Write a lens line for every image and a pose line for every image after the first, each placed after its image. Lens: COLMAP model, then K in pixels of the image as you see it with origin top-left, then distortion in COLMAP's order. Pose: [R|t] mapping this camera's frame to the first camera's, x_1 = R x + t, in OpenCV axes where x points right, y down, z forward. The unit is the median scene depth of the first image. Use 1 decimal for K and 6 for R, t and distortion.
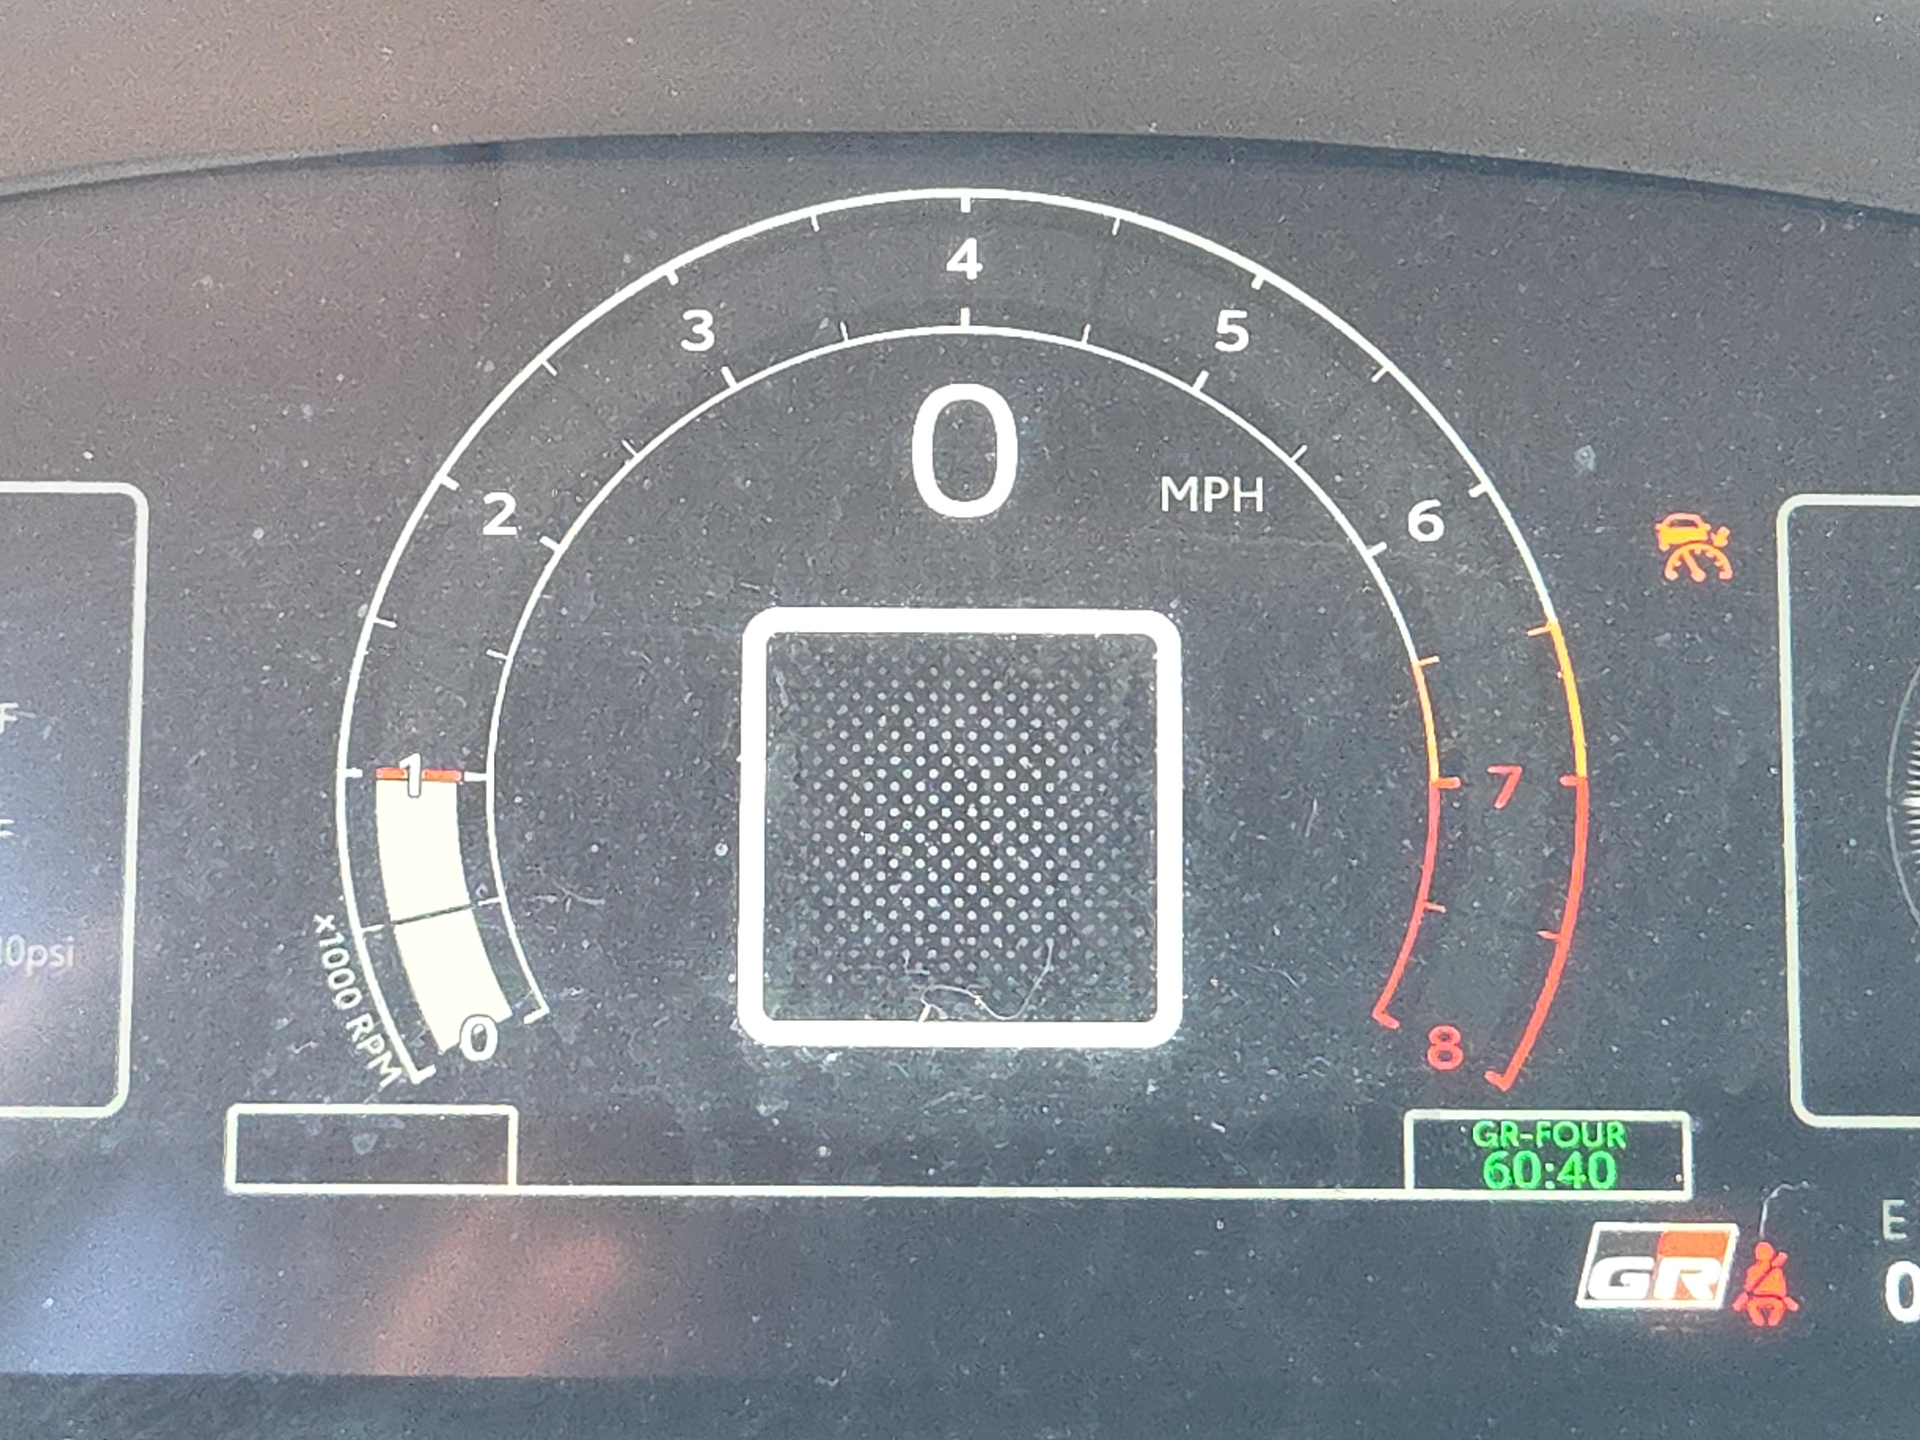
lens RADIAL K [[3552.8, 0, 963.0], [0, 3552.8, 718.6], [0, 0, 1]] dist [-0.023111, 0.000000]
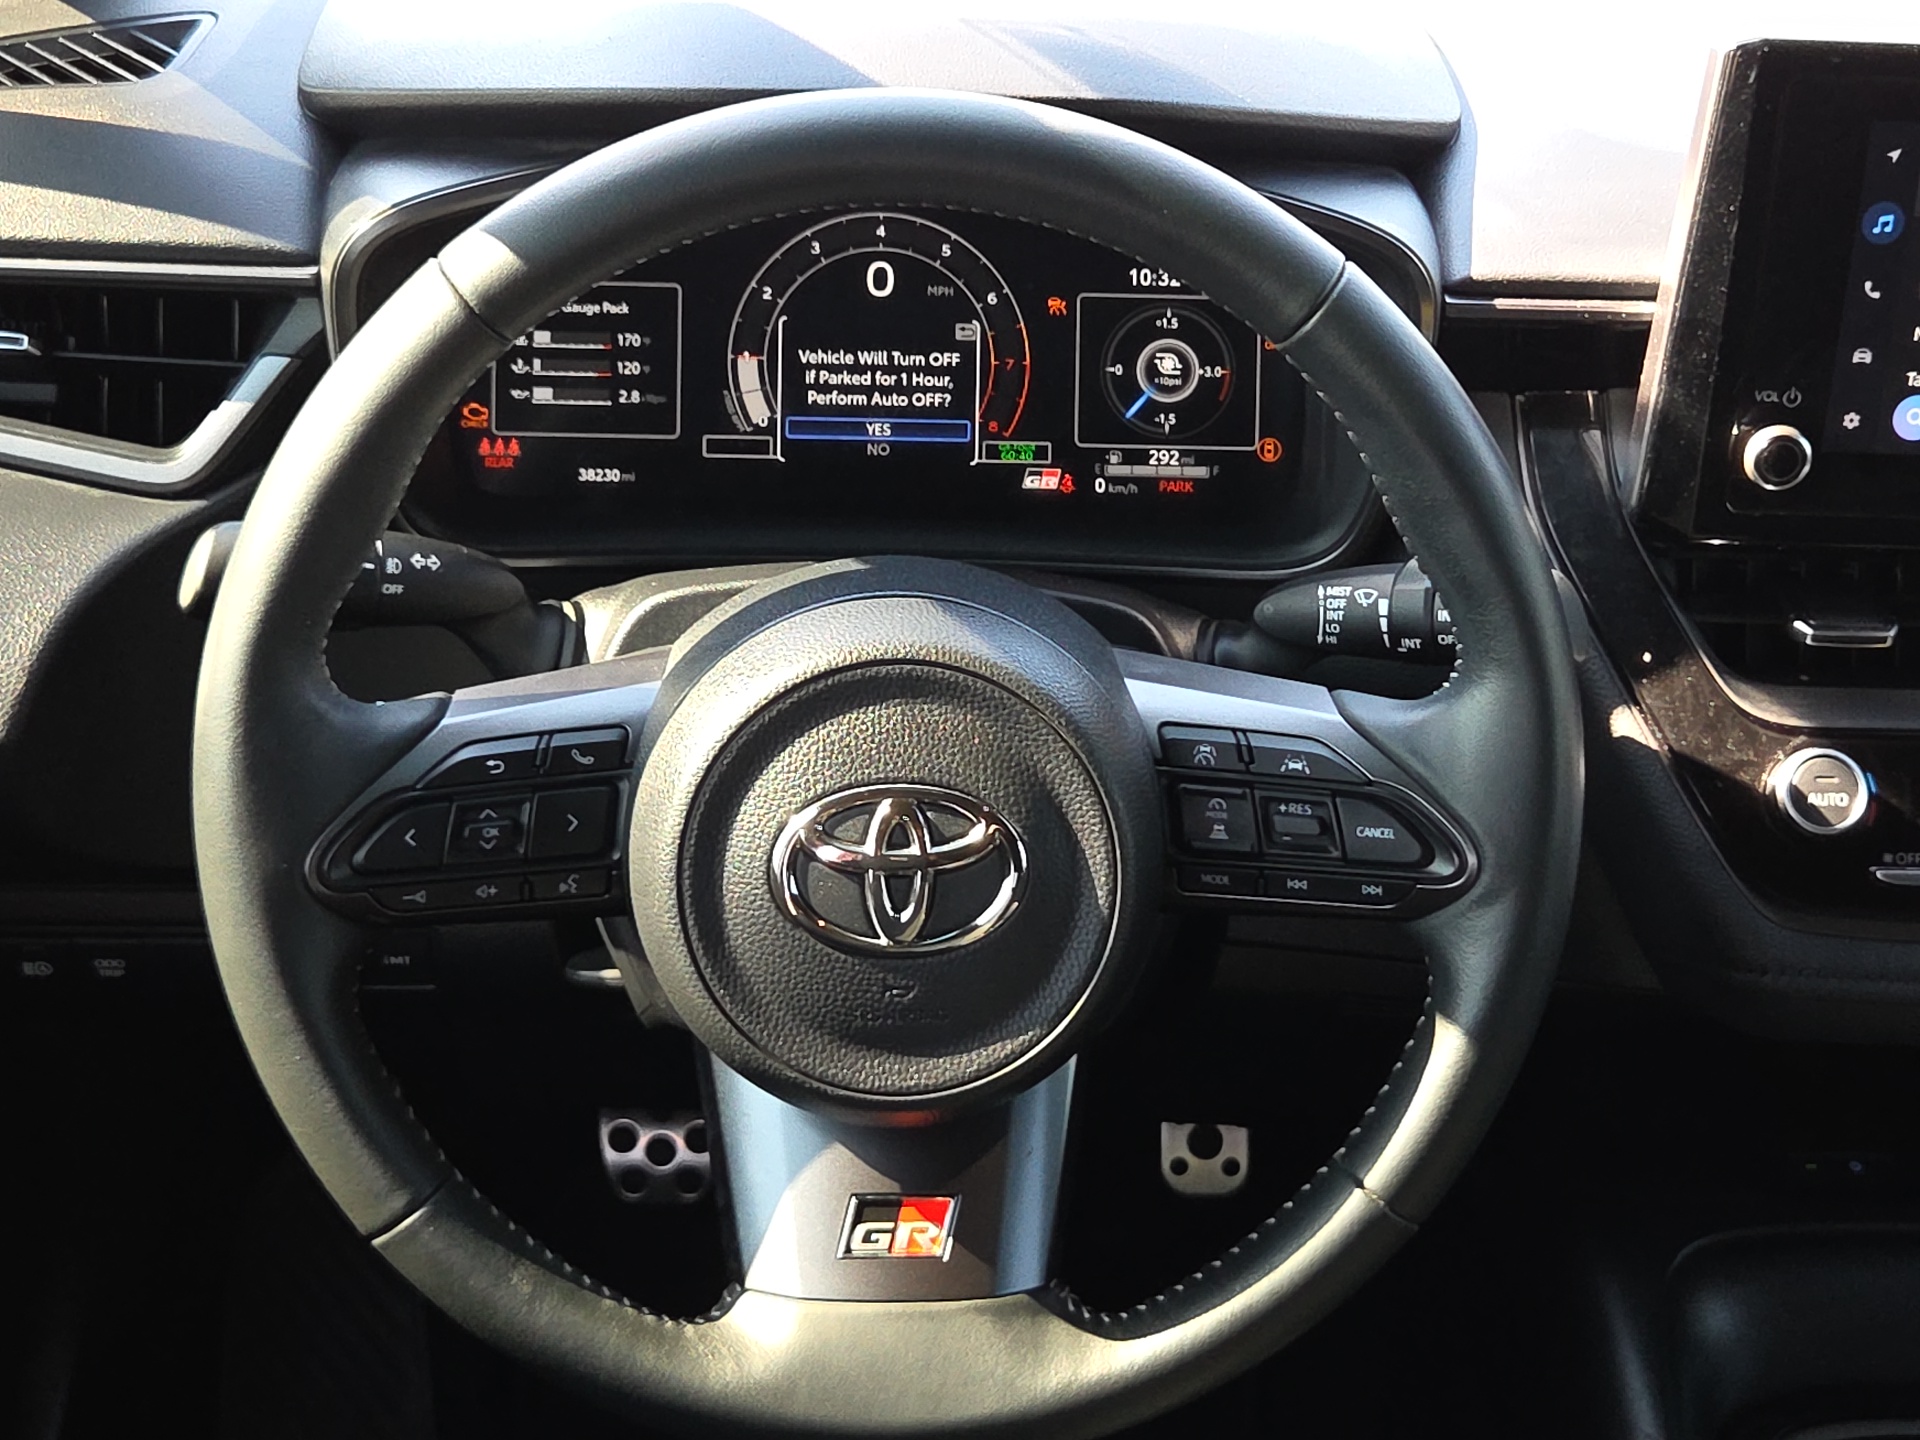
lens RADIAL K [[3027.5, 0, 990.9], [0, 3027.5, 700.2], [0, 0, 1]] dist [0.017625, 0.000000]
pose [[0.998308, 0.009049, 0.057439, -0.069499], [-0.018016, 0.987341, 0.157582, -0.150781], [-0.055286, -0.158351, 0.985834, -2.564658]]
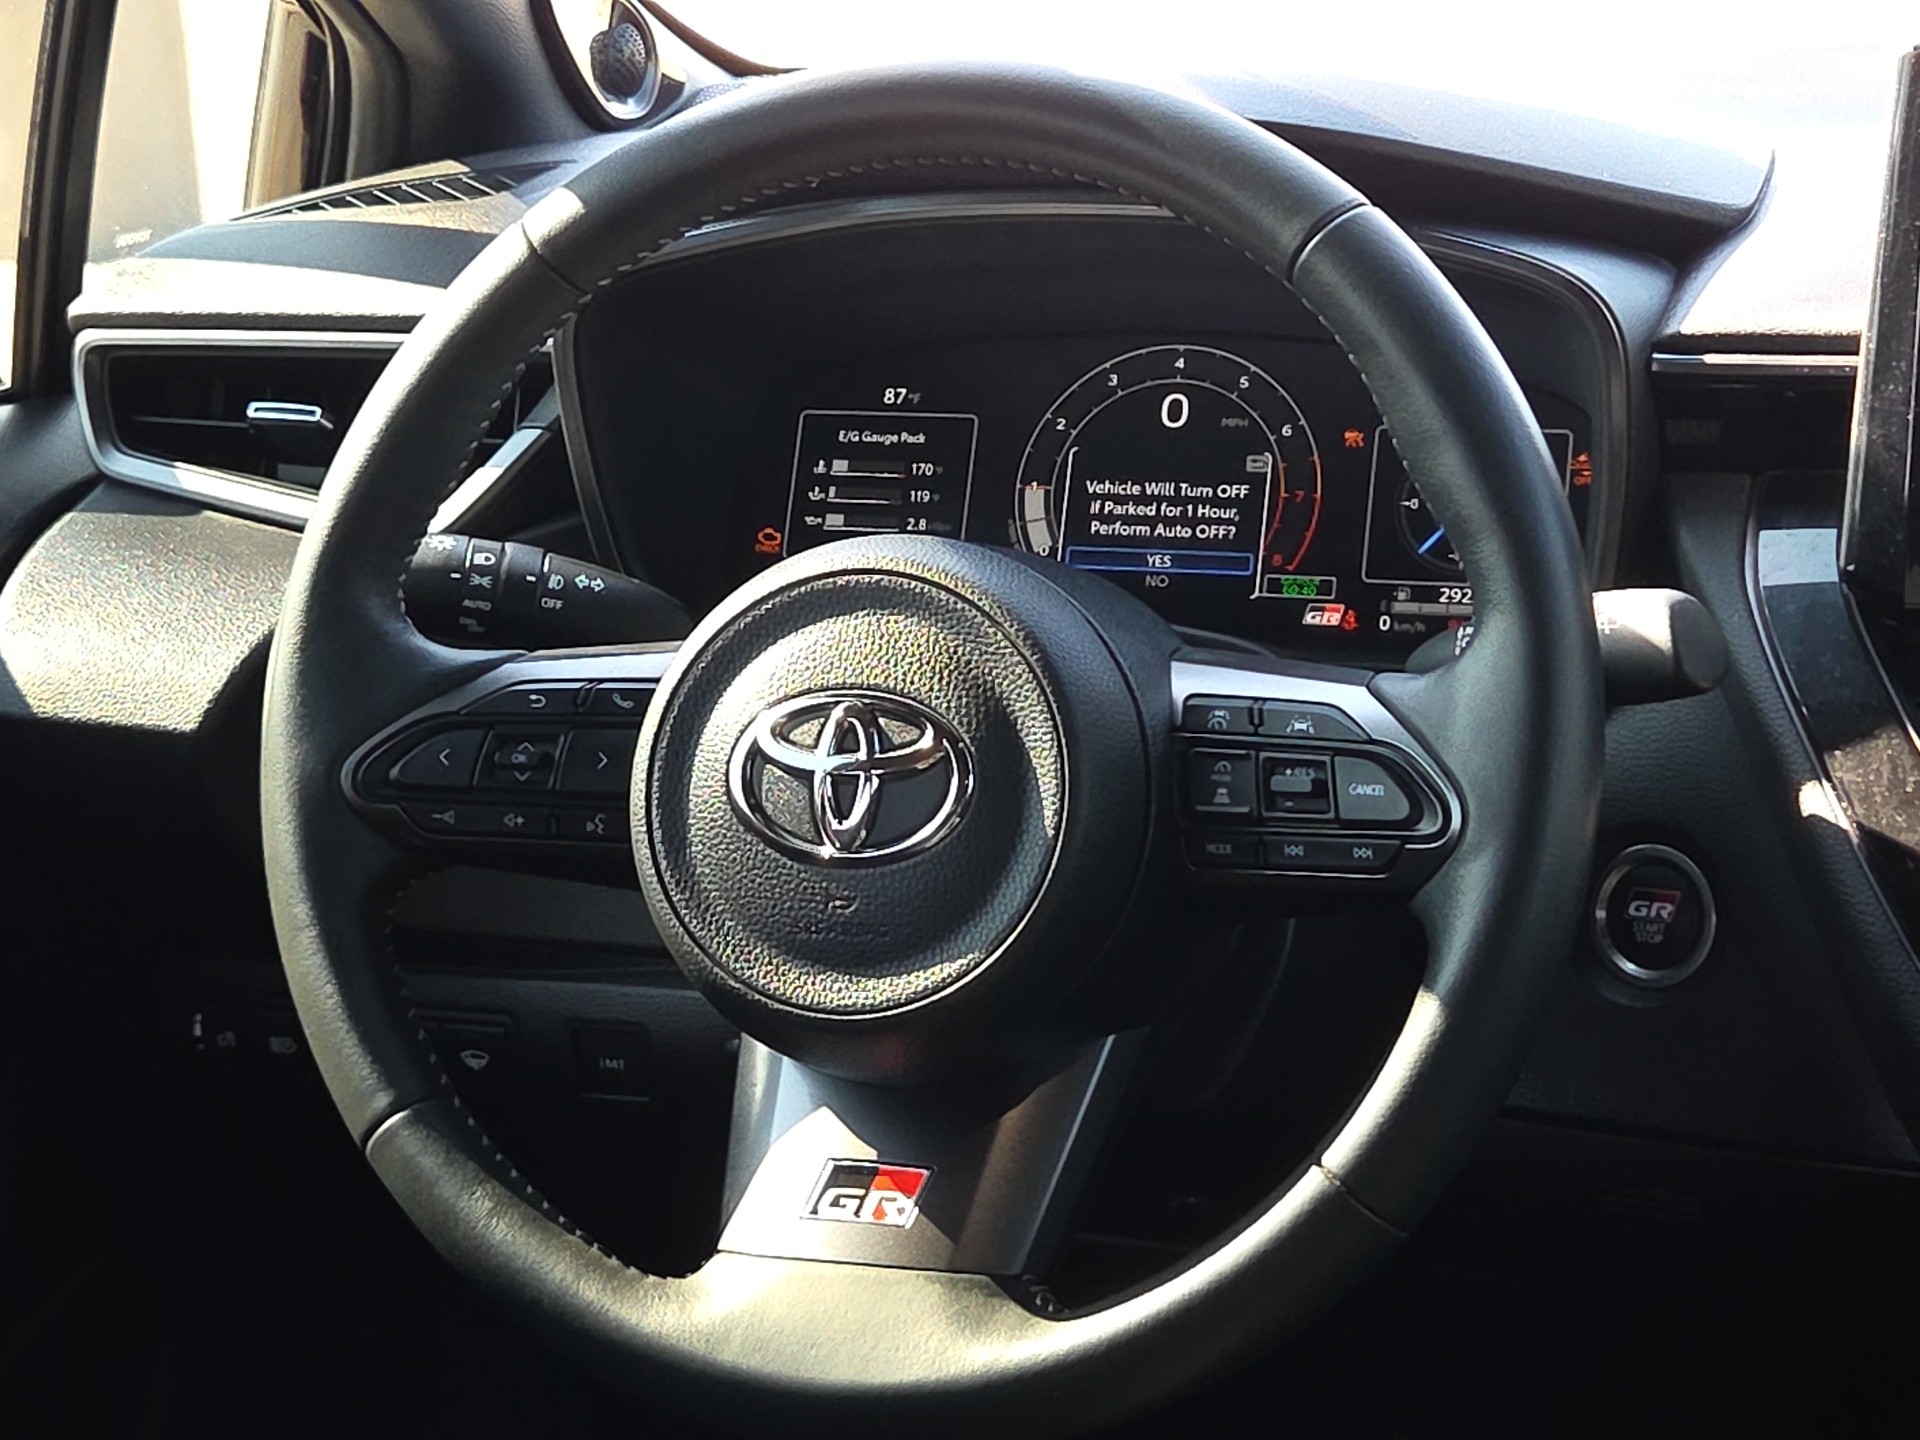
lens RADIAL K [[3733.3, 0, 972.1], [0, 3733.3, 700.0], [0, 0, 1]] dist [0.034175, 0.000000]
pose [[0.949565, 0.042220, -0.310715, 1.103889], [-0.069515, 0.994581, -0.077301, 0.588732], [0.305767, 0.095002, 0.947355, -3.011121]]
